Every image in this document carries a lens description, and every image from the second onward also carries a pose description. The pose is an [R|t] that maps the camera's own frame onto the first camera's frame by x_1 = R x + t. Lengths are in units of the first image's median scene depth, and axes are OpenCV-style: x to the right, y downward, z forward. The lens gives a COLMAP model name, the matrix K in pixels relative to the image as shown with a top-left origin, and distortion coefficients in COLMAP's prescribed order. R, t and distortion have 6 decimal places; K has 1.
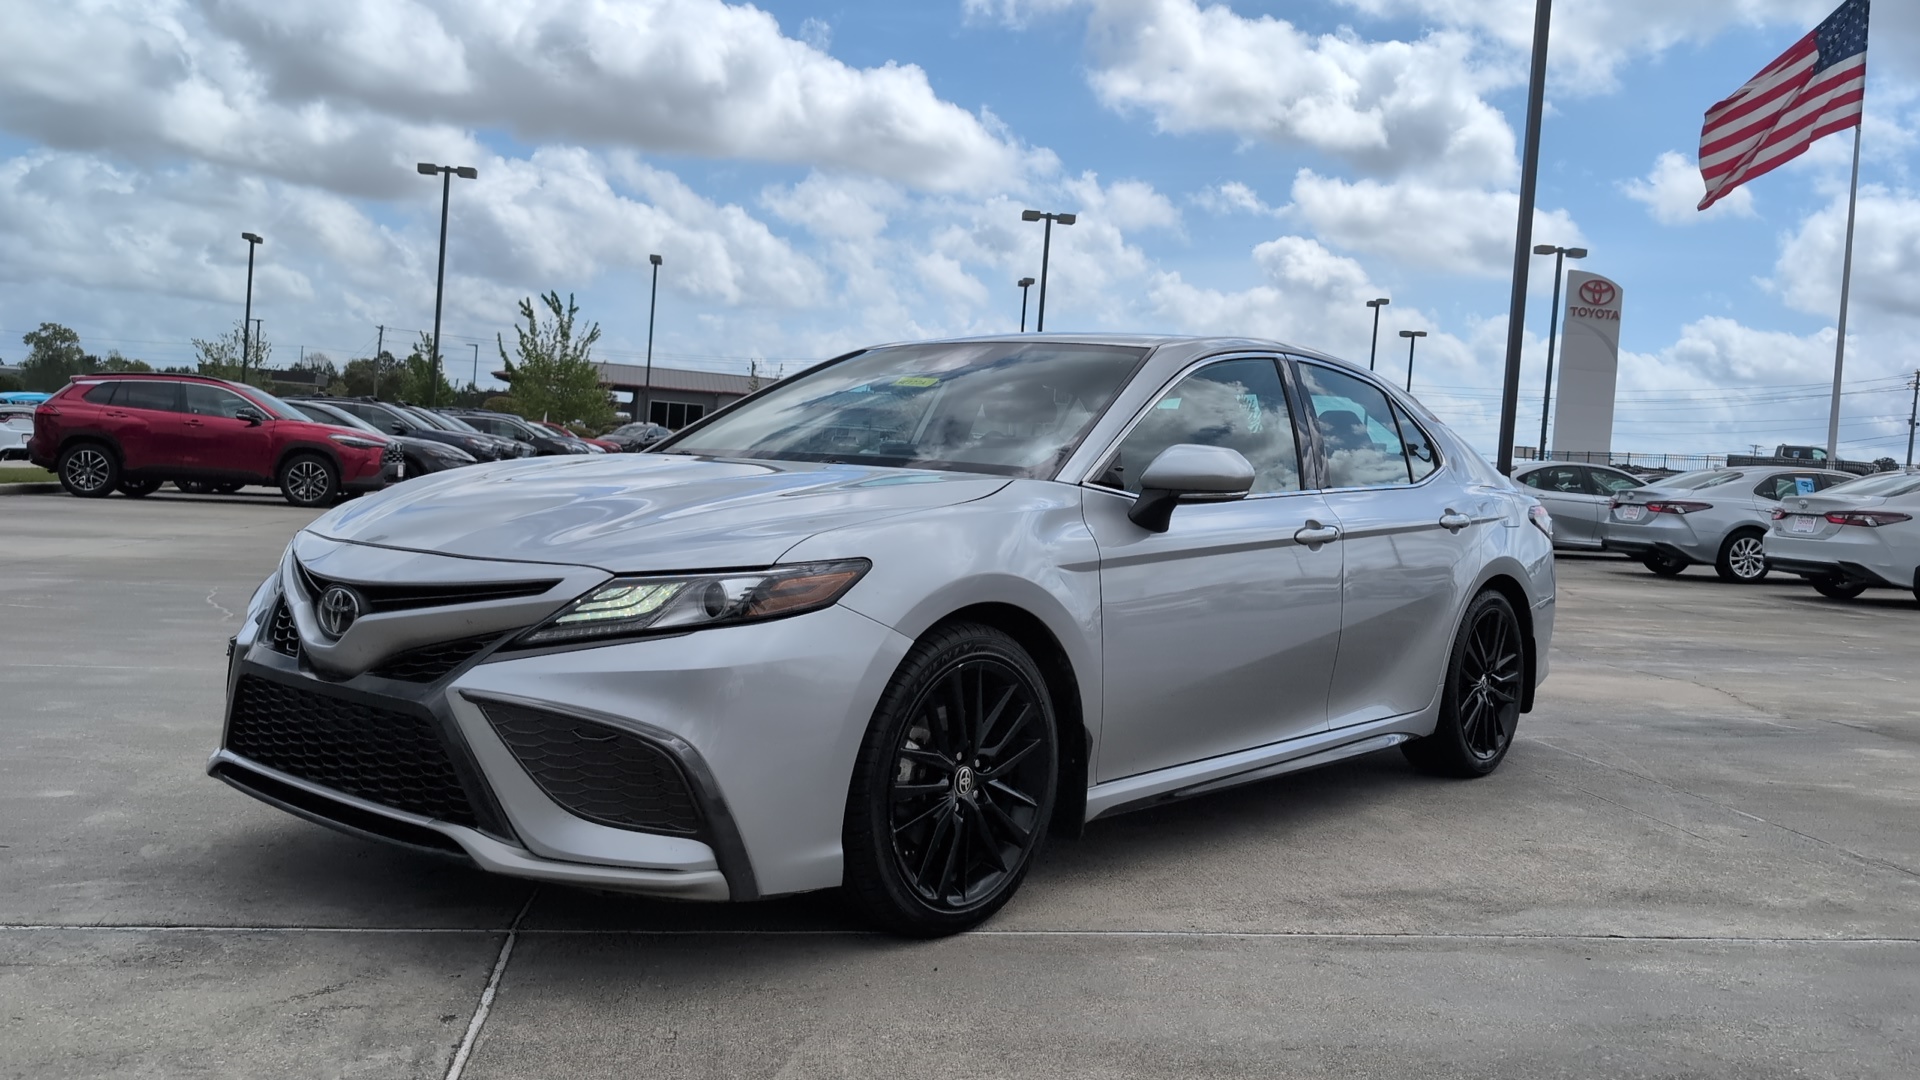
lens RADIAL K [[1625.2, 0, 961.8], [0, 1625.2, 549.2], [0, 0, 1]] dist [0.006950, -0.010856]
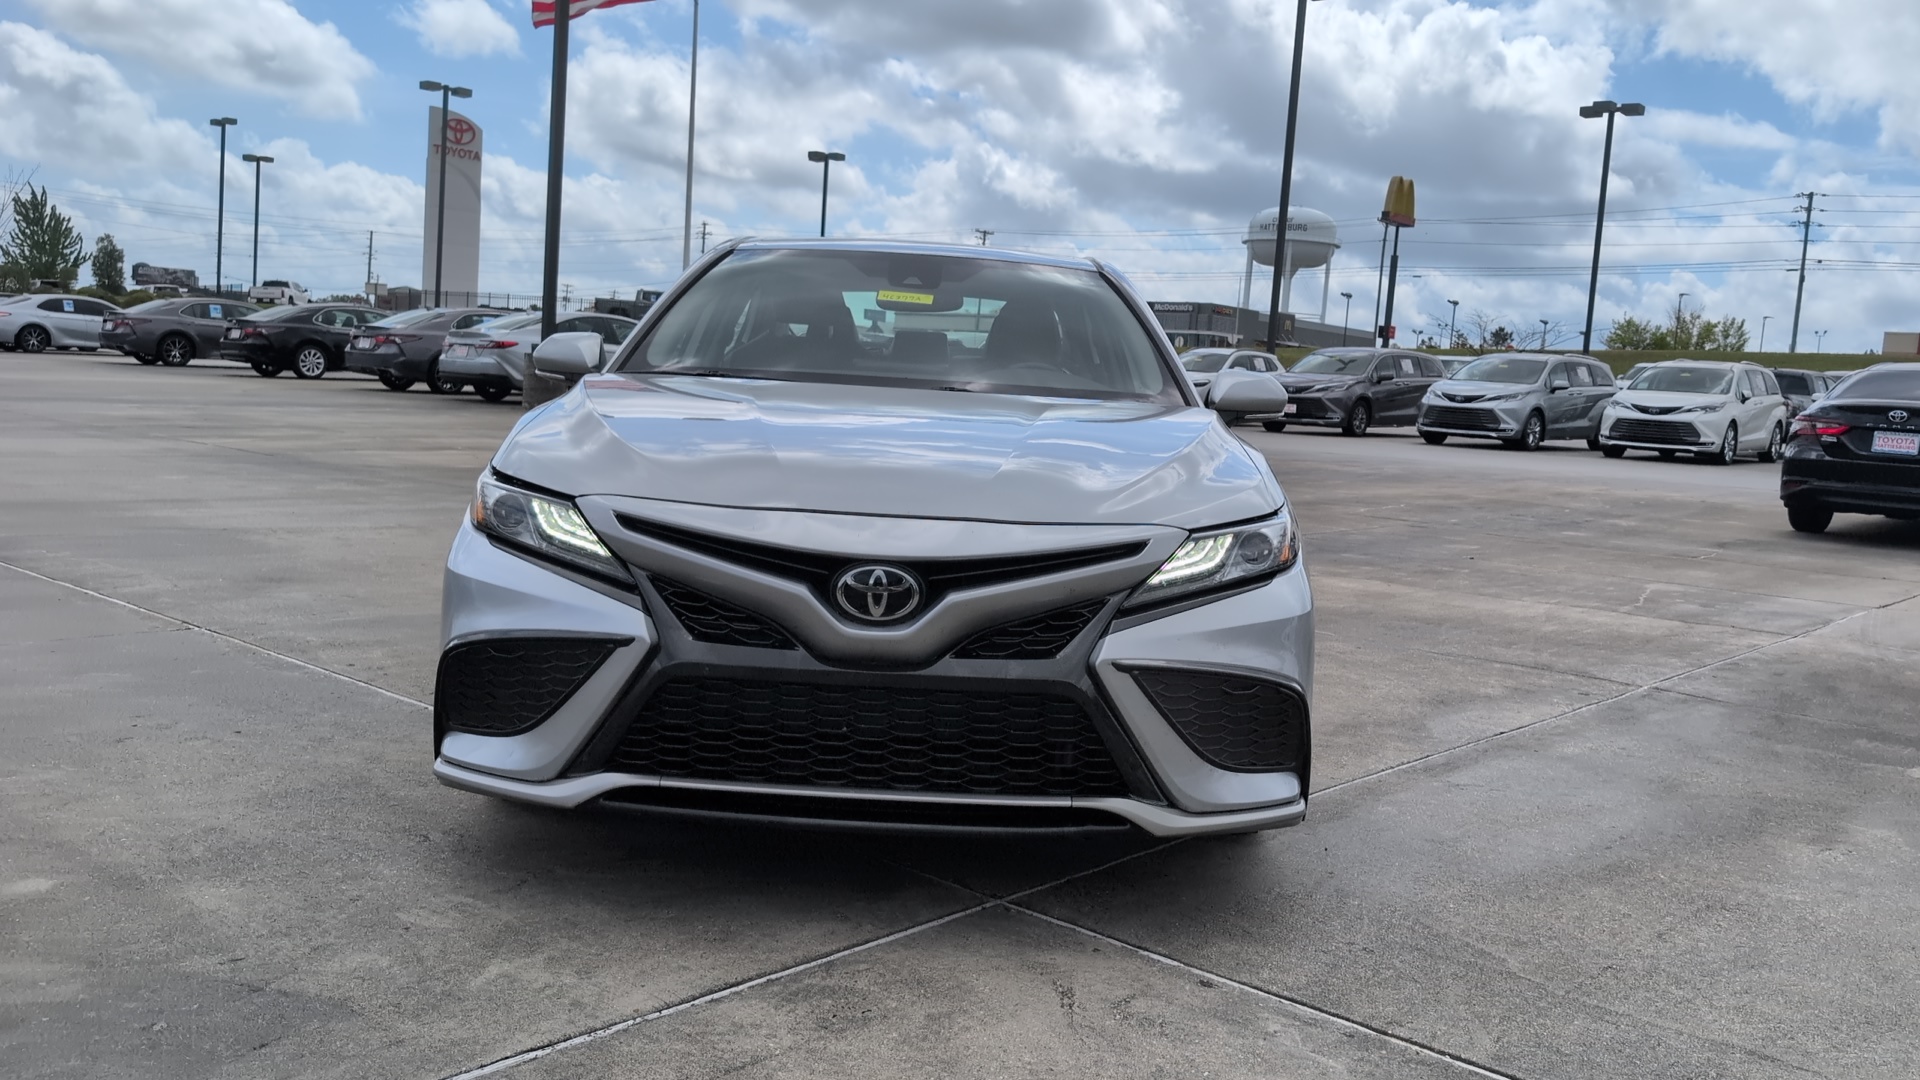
lens RADIAL K [[1625.2, 0, 961.8], [0, 1625.2, 549.2], [0, 0, 1]] dist [0.006950, -0.010856]
pose [[0.754434, -0.082899, 0.651120, -0.909707], [0.015676, 0.993985, 0.108389, -0.078616], [-0.656189, -0.071565, 0.751195, 0.304421]]
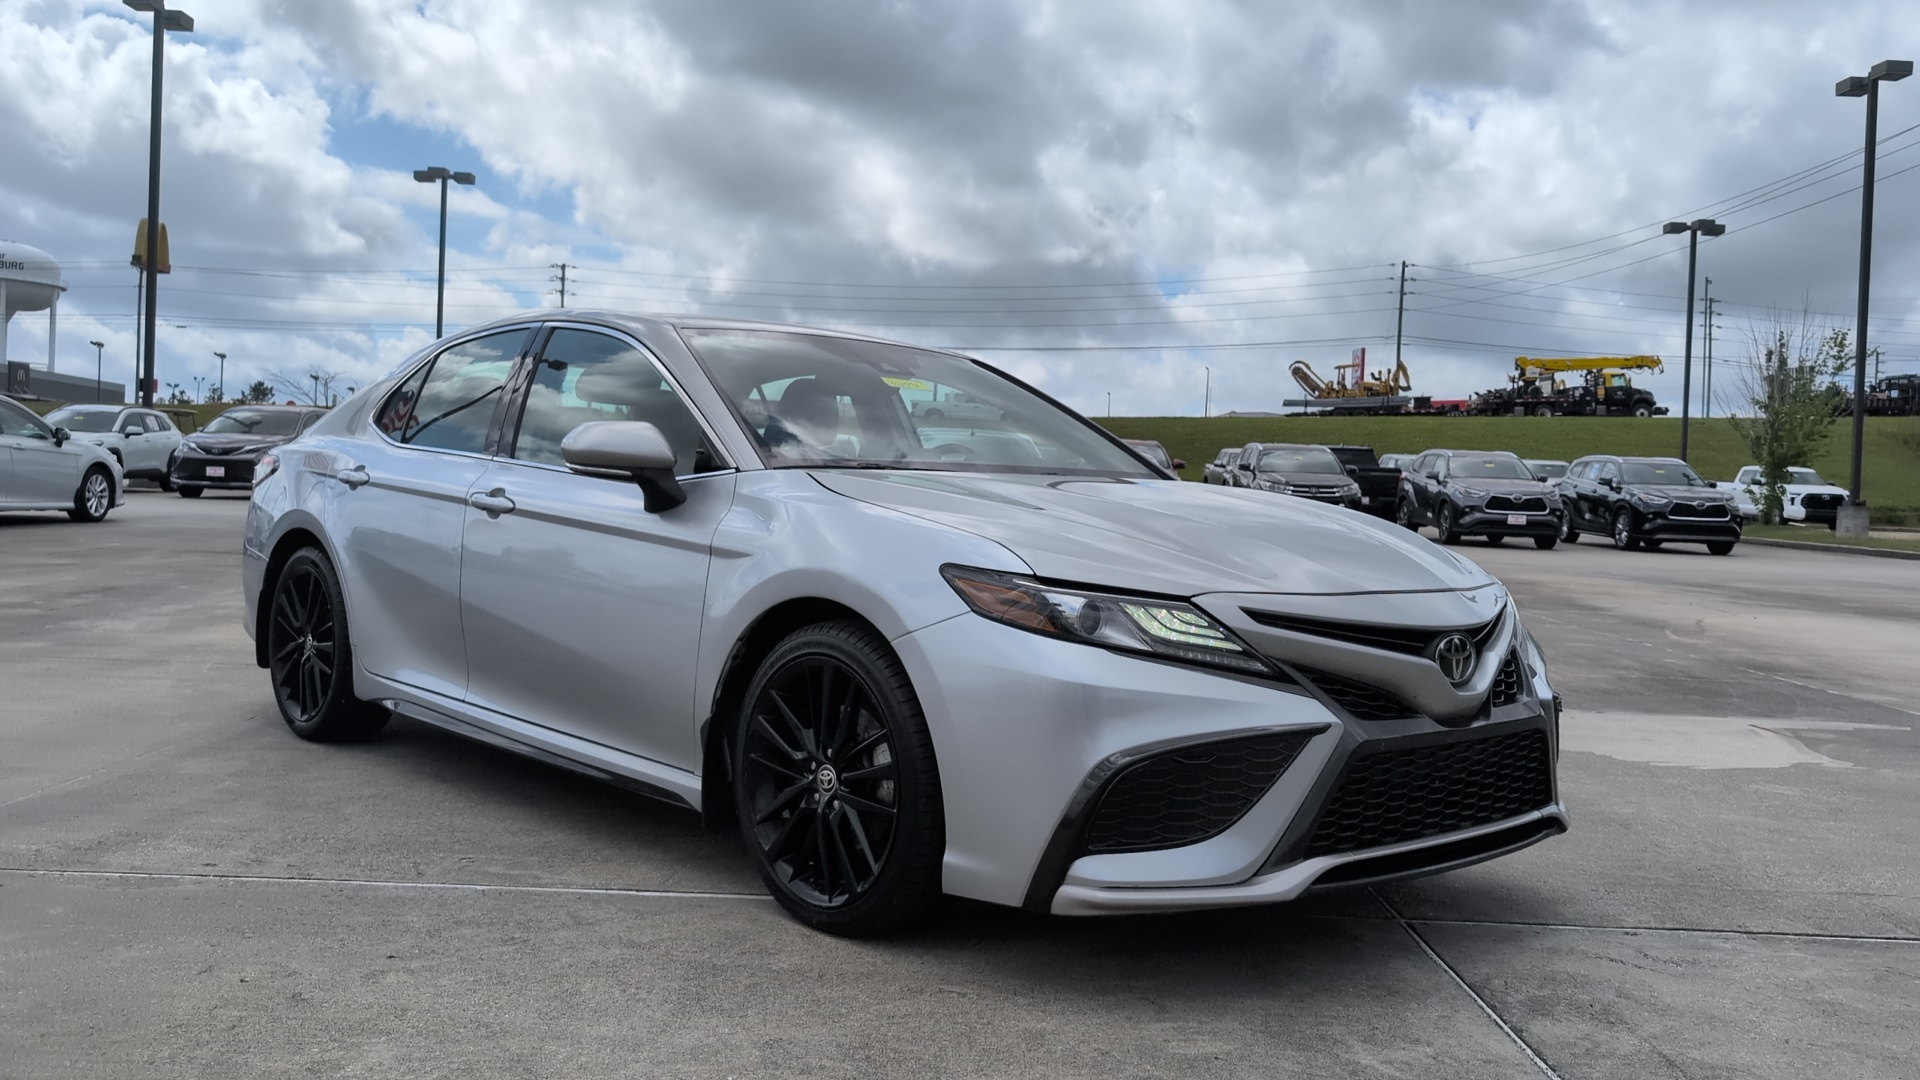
lens RADIAL K [[1617.4, 0, 959.3], [0, 1617.4, 632.7], [0, 0, 1]] dist [0.001933, -0.008889]
pose [[0.112311, -0.139864, 0.983781, -1.383716], [0.016385, 0.990171, 0.138902, -0.119951], [-0.993538, 0.000519, 0.113499, 1.178768]]
